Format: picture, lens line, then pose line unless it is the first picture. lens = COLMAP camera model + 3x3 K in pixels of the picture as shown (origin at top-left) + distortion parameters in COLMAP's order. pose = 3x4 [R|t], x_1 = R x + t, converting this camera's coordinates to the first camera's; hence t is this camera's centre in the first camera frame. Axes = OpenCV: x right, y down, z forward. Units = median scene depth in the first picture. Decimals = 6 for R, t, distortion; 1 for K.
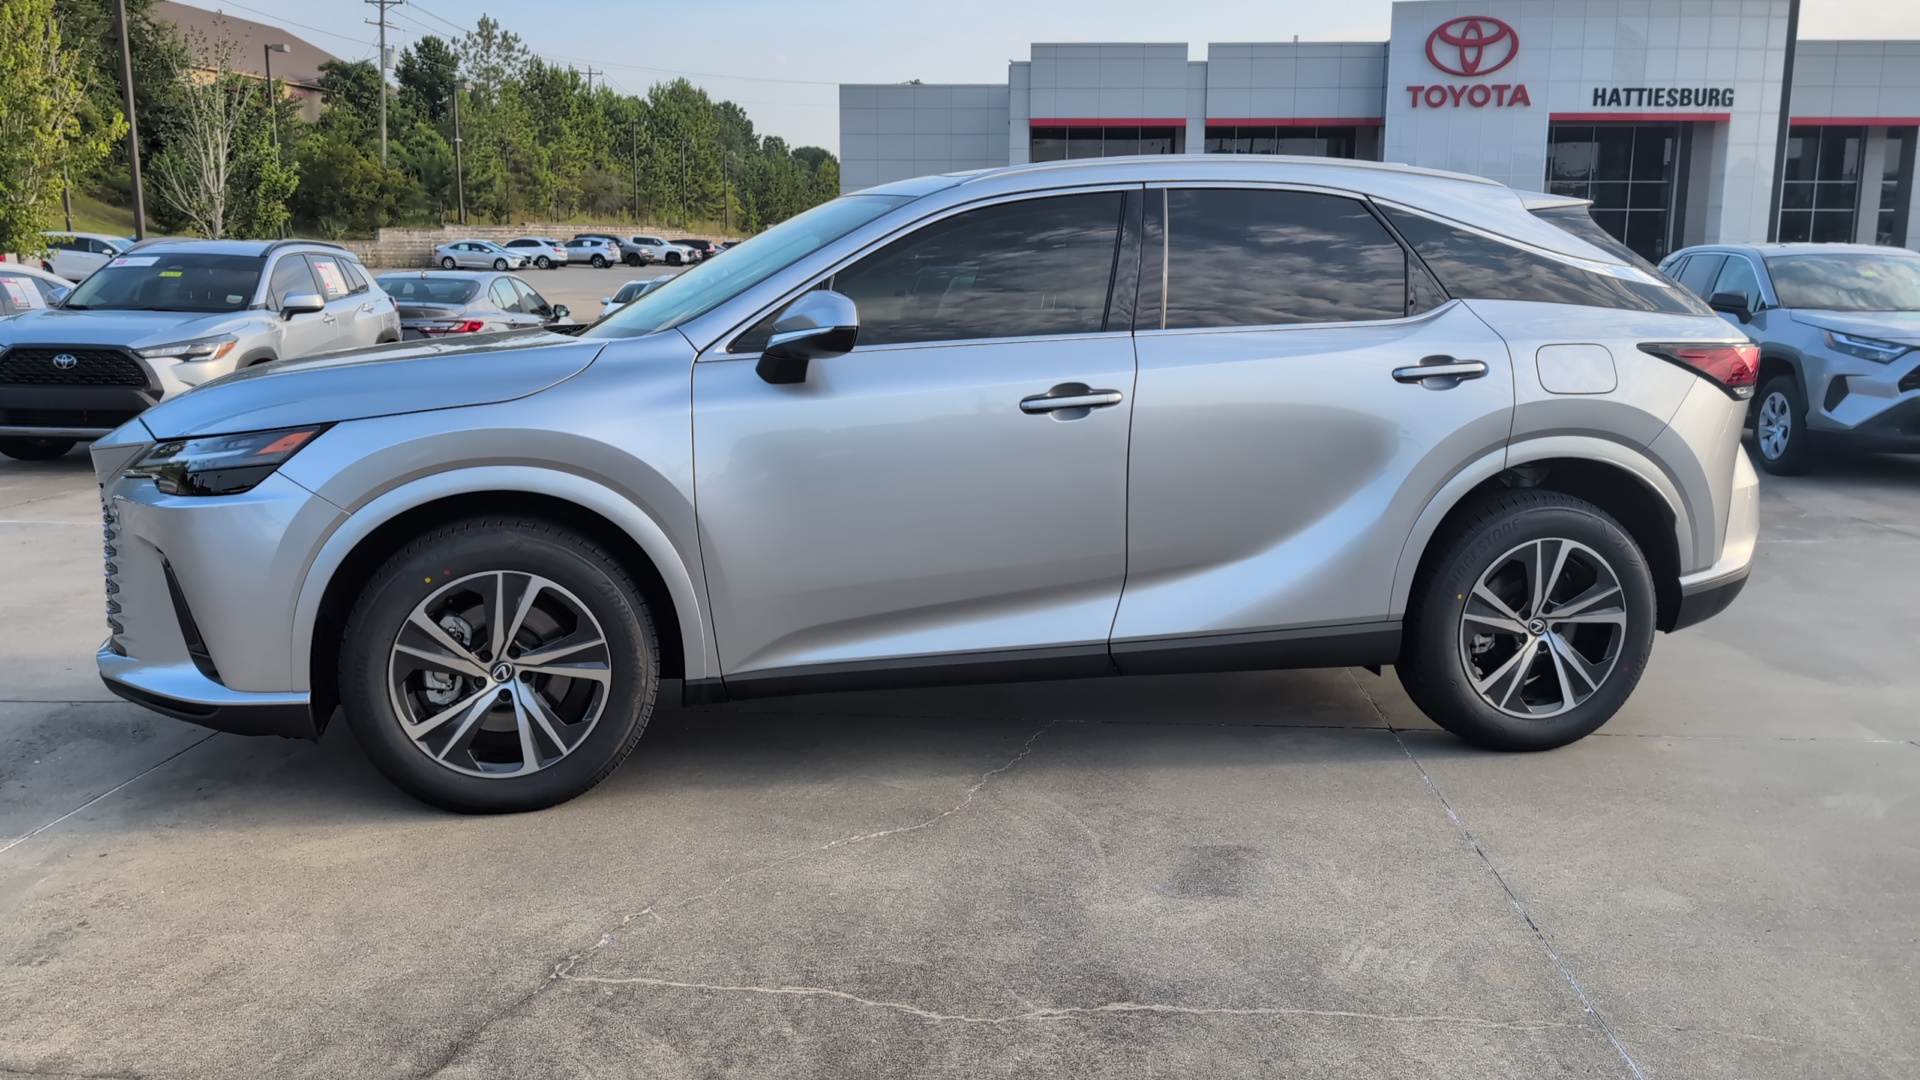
lens RADIAL K [[1625.2, 0, 960.0], [0, 1625.2, 540.0], [0, 0, 1]] dist [0.037269, -0.056325]
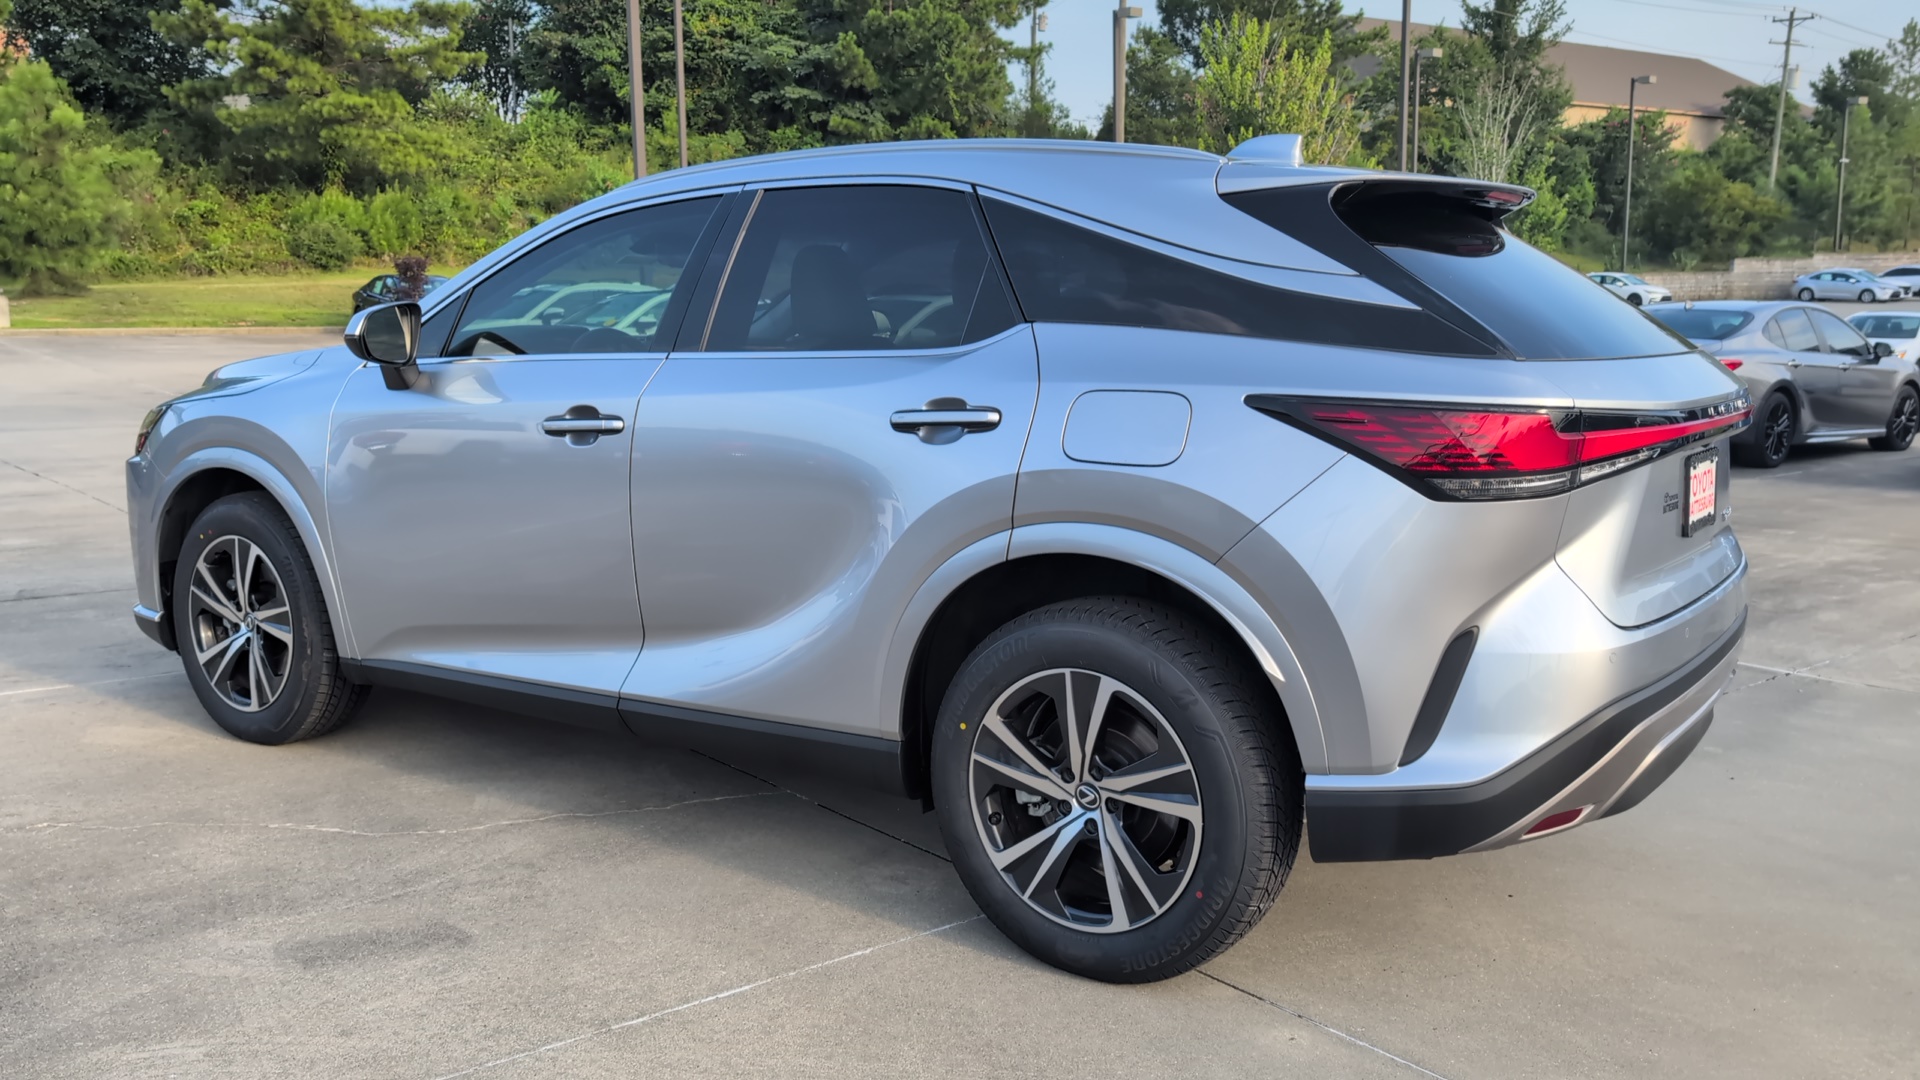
lens RADIAL K [[1625.2, 0, 960.0], [0, 1625.2, 540.0], [0, 0, 1]] dist [0.037269, -0.056325]
pose [[0.677000, 0.108148, -0.727994, 0.065552], [-0.122566, 0.991899, 0.033372, -0.005774], [0.725705, 0.066634, 0.684771, 0.039088]]
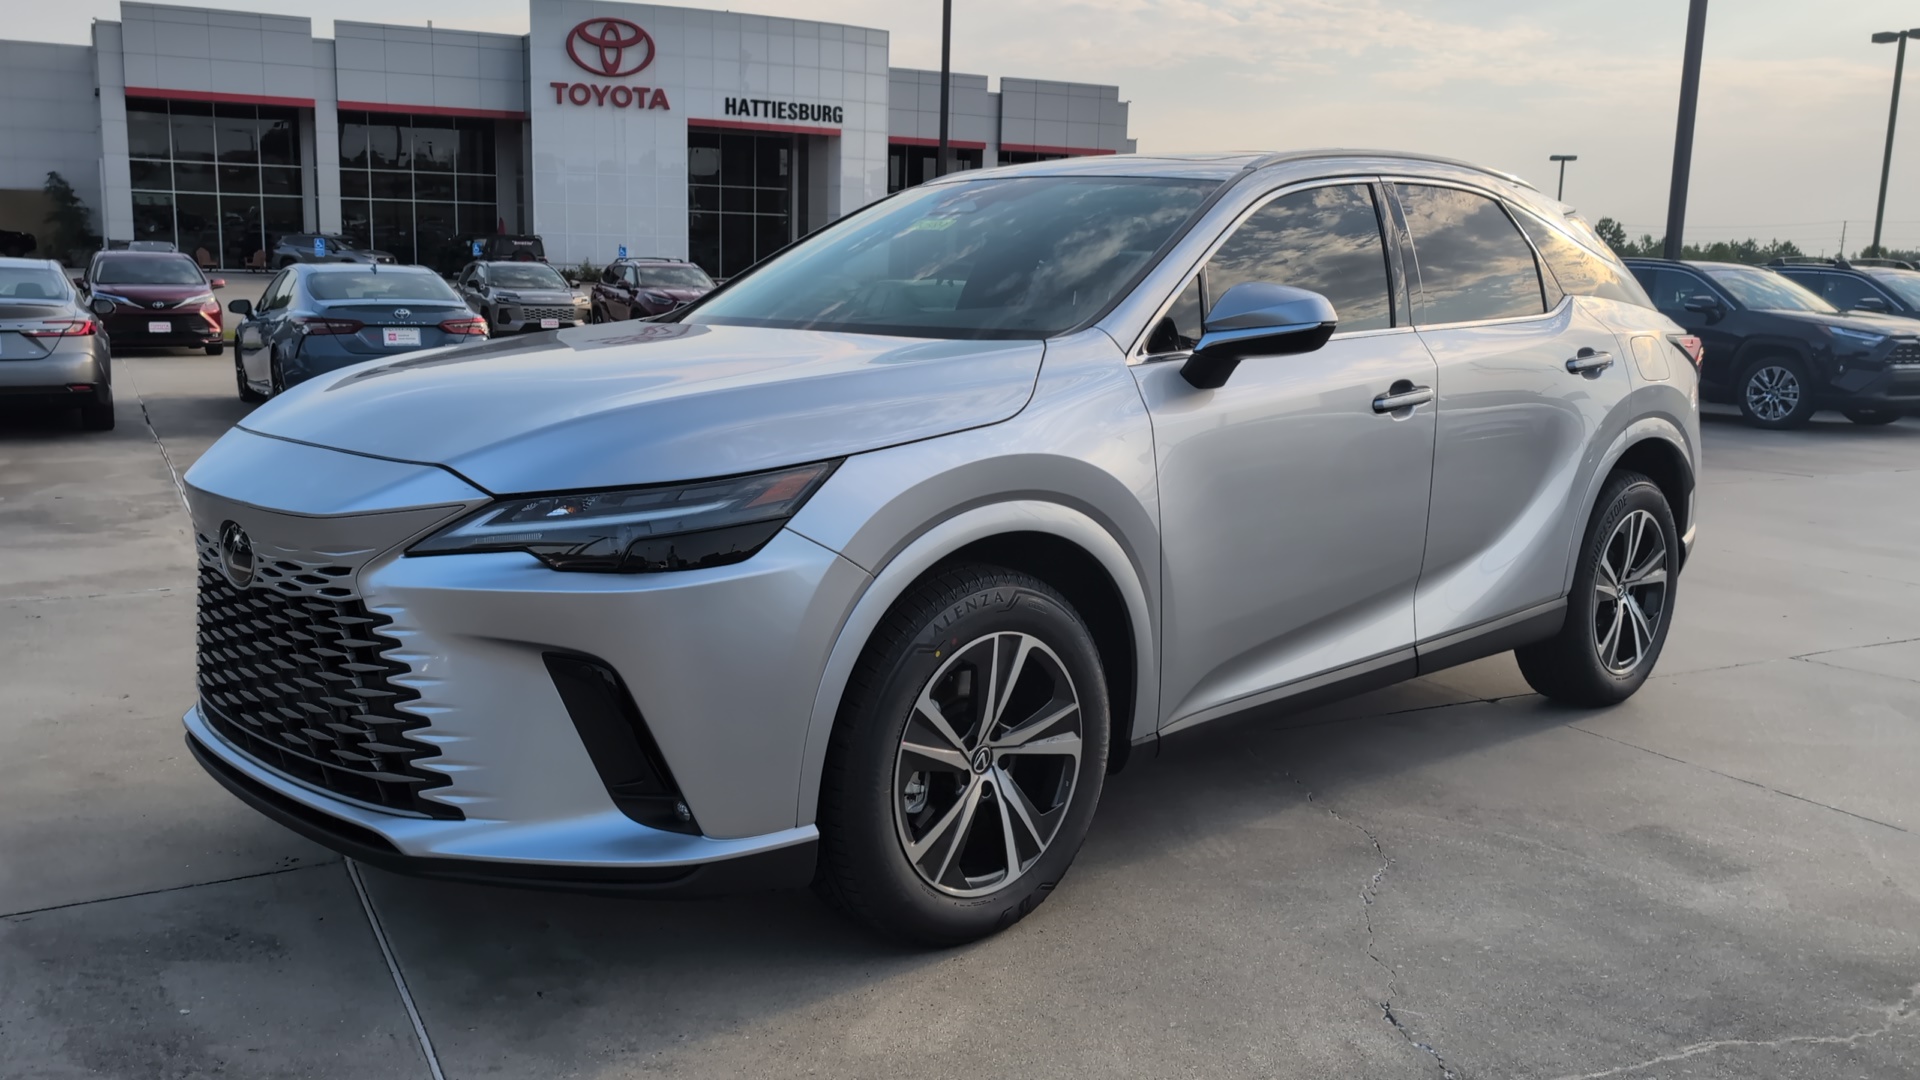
lens RADIAL K [[1625.2, 0, 960.0], [0, 1625.2, 540.0], [0, 0, 1]] dist [0.037269, -0.056325]
pose [[0.853275, -0.073777, 0.516215, -0.048697], [0.072757, 0.997102, 0.022242, -0.003143], [-0.516360, 0.018579, 0.856170, 0.022898]]
